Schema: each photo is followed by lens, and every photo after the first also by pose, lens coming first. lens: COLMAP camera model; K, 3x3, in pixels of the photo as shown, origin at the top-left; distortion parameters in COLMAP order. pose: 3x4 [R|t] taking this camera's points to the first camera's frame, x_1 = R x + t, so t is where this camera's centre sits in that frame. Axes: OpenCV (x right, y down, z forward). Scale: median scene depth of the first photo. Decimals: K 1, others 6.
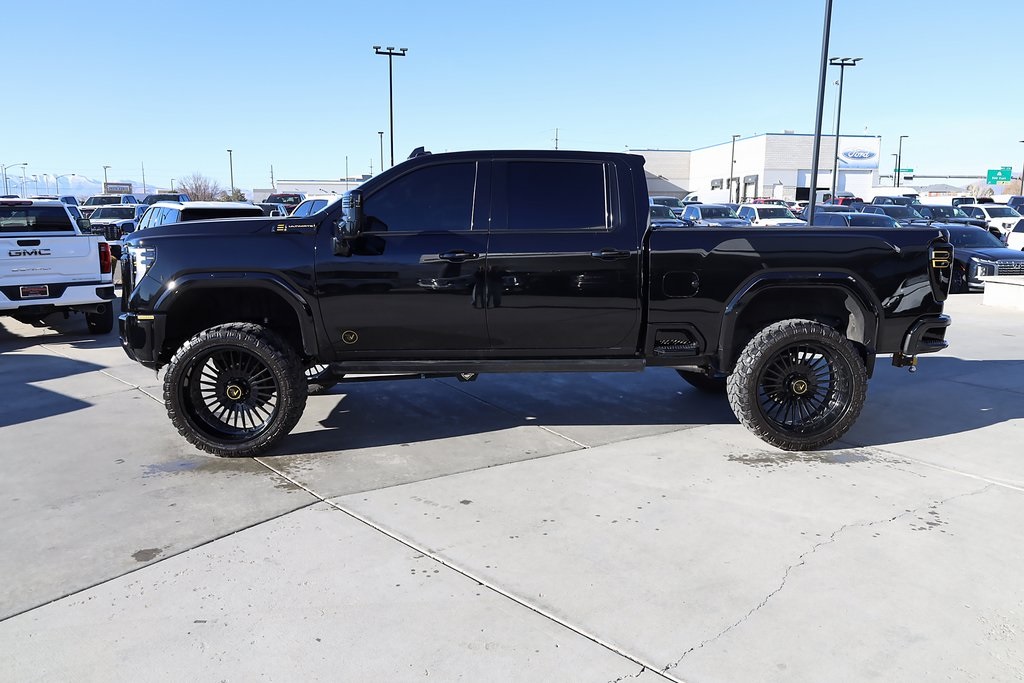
lens RADIAL K [[811.8, 0, 512.0], [0, 811.8, 341.5], [0, 0, 1]] dist [-0.037657, -0.003346]
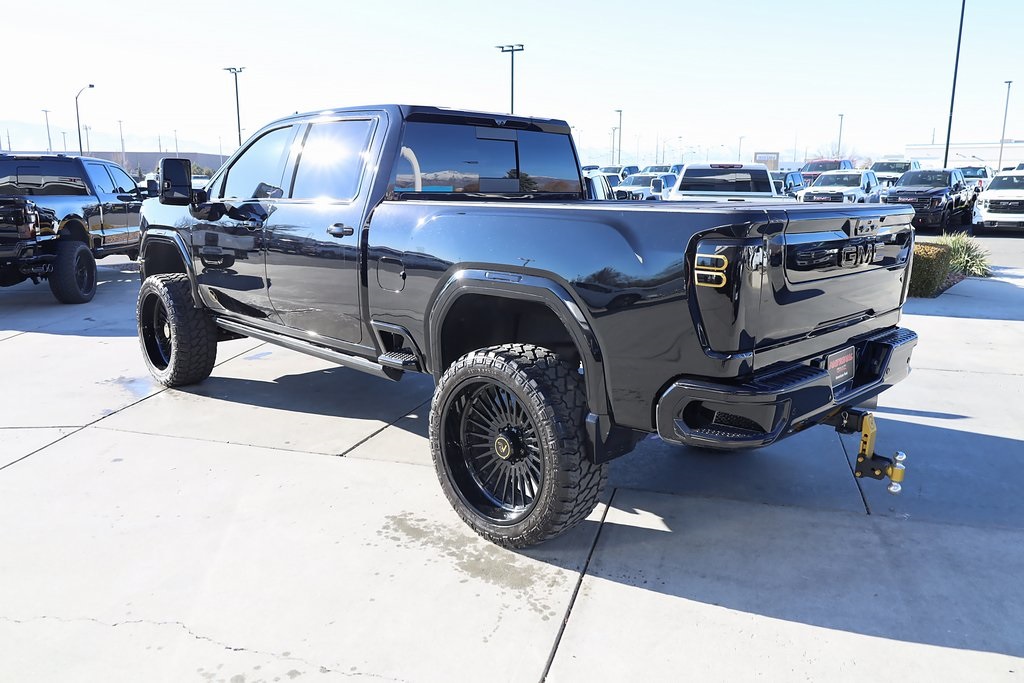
lens RADIAL K [[811.8, 0, 512.0], [0, 811.8, 341.5], [0, 0, 1]] dist [-0.037657, -0.003346]
pose [[0.659200, 0.154459, -0.735933, 0.850482], [-0.124676, 0.987581, 0.095600, -0.097264], [0.741560, 0.028734, 0.670271, 0.563569]]
